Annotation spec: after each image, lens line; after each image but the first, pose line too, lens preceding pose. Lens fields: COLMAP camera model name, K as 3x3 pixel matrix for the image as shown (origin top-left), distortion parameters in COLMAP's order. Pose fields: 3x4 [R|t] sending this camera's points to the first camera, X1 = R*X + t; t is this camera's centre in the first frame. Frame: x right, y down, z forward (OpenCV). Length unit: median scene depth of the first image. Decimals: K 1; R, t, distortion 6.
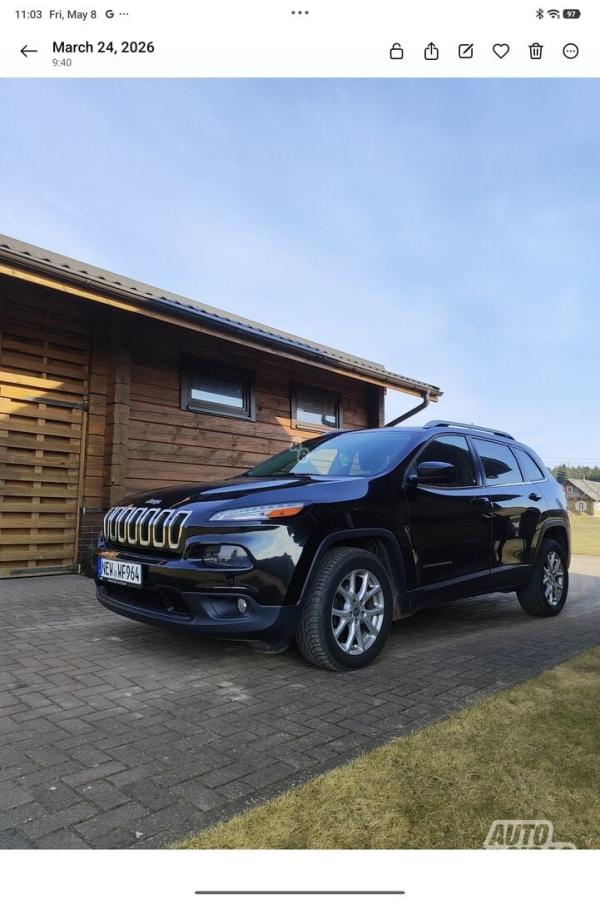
lens RADIAL K [[571.9, 0, 299.4], [0, 571.9, 445.6], [0, 0, 1]] dist [0.008388, -0.000762]
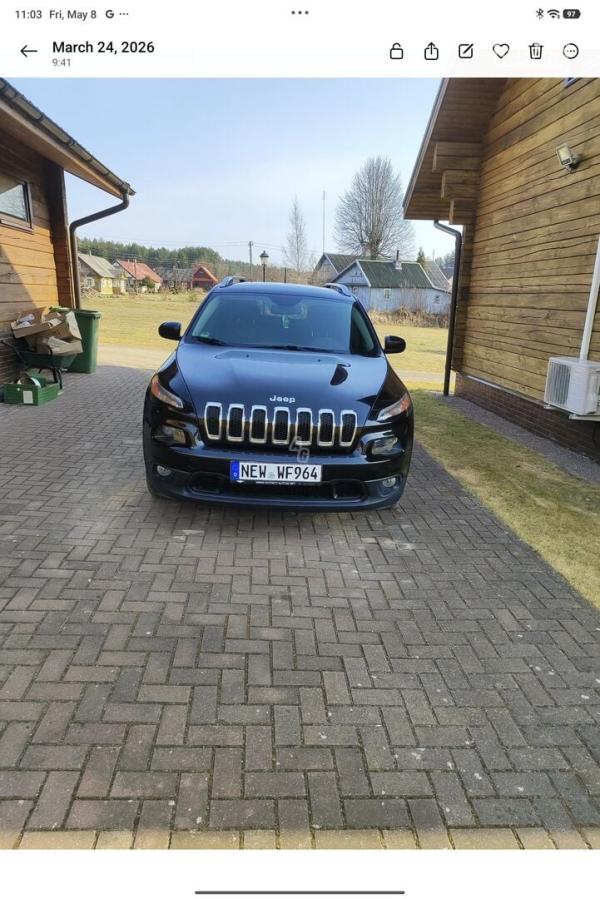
lens RADIAL K [[571.9, 0, 296.6], [0, 571.9, 451.2], [0, 0, 1]] dist [0.008388, -0.000762]
pose [[0.681401, -0.178837, 0.709725, -1.051226], [-0.113184, 0.932277, 0.343583, -0.176032], [-0.723106, -0.314447, 0.615013, 0.380527]]
